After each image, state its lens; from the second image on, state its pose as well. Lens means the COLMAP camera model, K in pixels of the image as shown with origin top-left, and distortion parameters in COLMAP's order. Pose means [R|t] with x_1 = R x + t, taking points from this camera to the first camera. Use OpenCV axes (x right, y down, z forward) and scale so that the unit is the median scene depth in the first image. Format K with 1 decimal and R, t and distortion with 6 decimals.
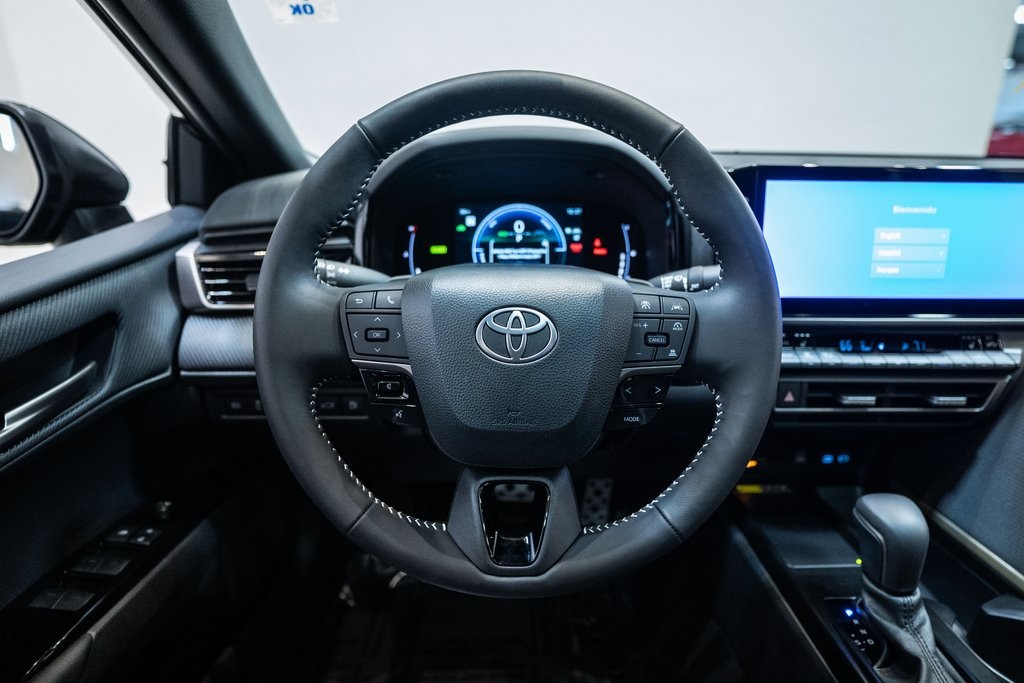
lens RADIAL K [[581.7, 0, 518.6], [0, 581.7, 322.0], [0, 0, 1]] dist [-0.080157, 0.058568]
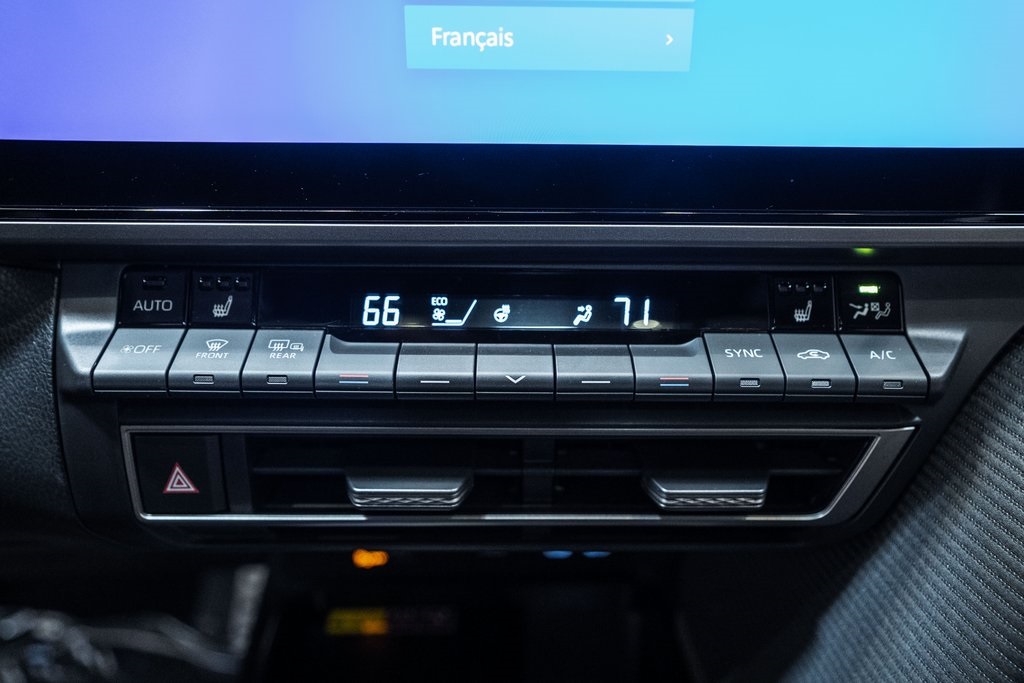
lens RADIAL K [[698.2, 0, 532.6], [0, 698.2, 340.3], [0, 0, 1]] dist [-0.001511, -0.000441]
pose [[0.999993, -0.000929, 0.003573, 0.709180], [0.000338, 0.986800, 0.161944, -0.004159], [-0.003676, -0.161942, 0.986793, 0.686365]]
